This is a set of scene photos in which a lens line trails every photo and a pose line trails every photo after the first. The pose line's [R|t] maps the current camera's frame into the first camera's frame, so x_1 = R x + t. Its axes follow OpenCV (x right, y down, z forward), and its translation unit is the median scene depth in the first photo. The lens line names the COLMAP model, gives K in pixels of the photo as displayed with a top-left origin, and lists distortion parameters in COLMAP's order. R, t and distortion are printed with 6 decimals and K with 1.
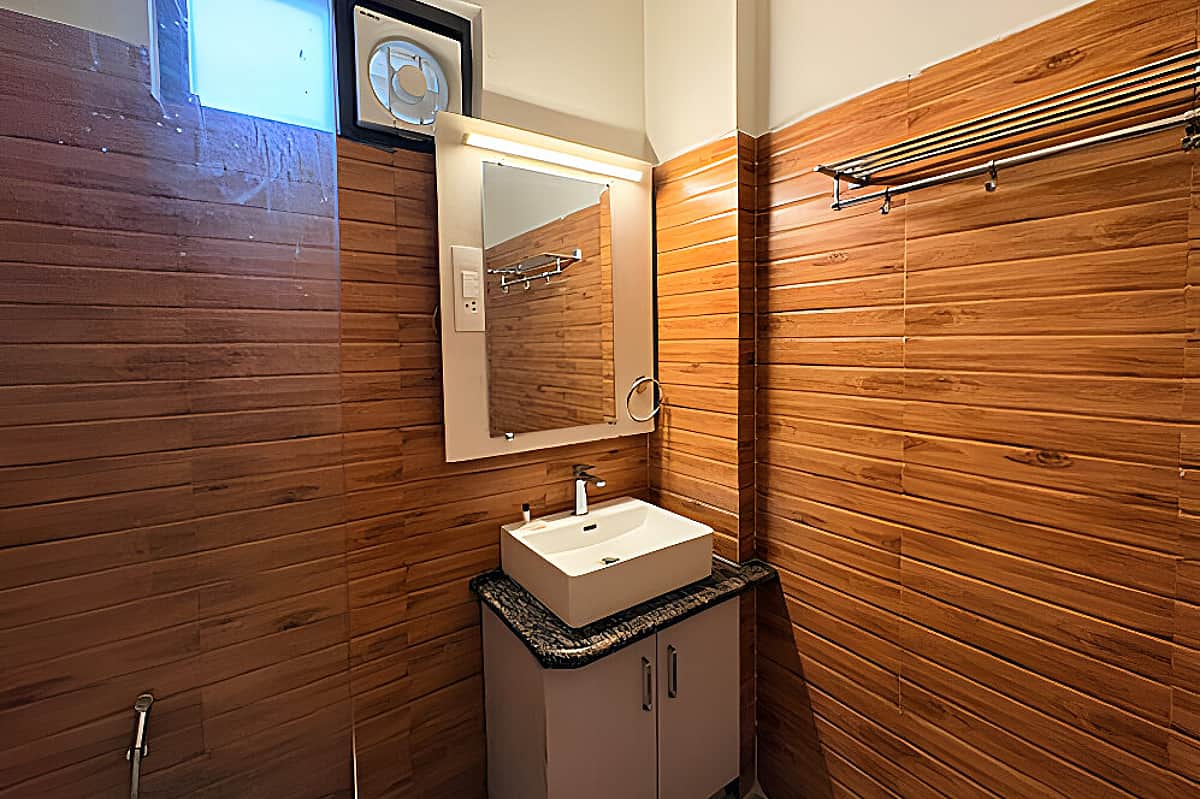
lens RADIAL K [[516.6, 0, 599.0], [0, 516.6, 367.7], [0, 0, 1]] dist [0.001991, 0.000033]
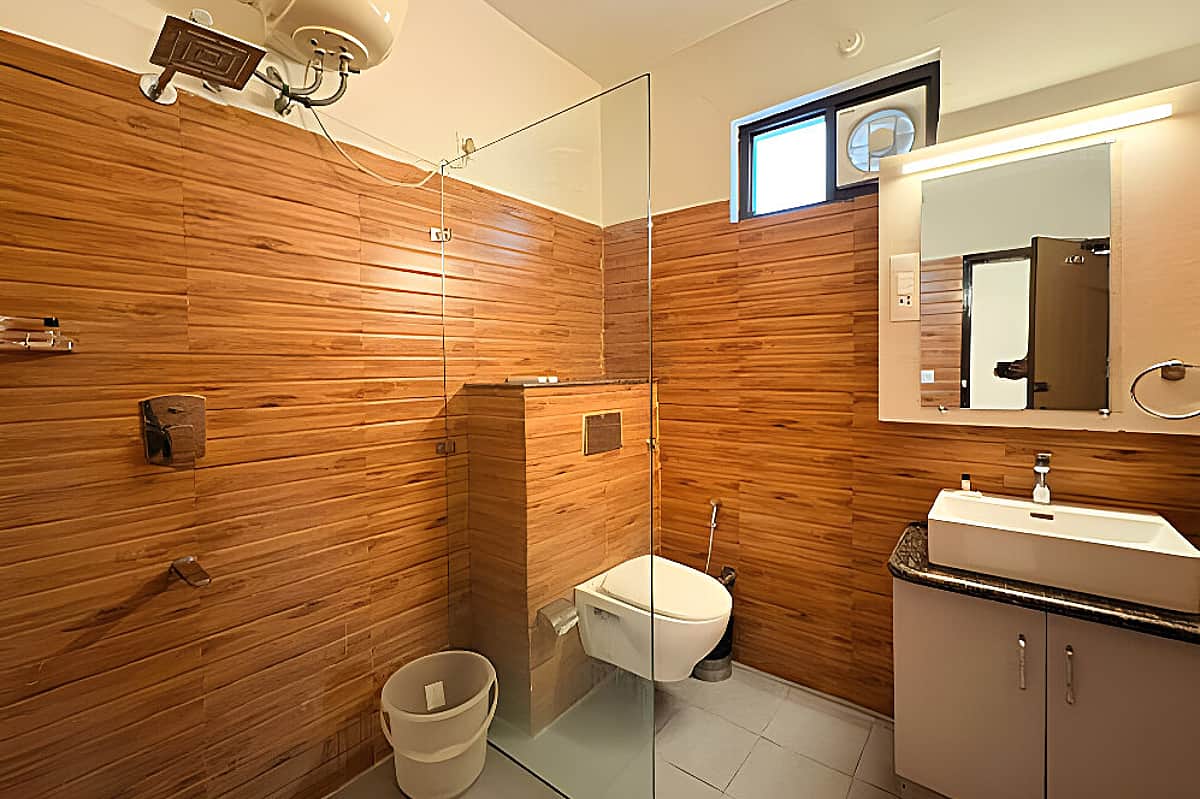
lens RADIAL K [[516.6, 0, 599.0], [0, 516.6, 367.7], [0, 0, 1]] dist [0.001991, 0.000033]
pose [[0.281690, 0.001311, -0.959505, 0.780132], [-0.030671, 0.999500, -0.007638, 0.079639], [0.959015, 0.031581, 0.281589, -0.071932]]
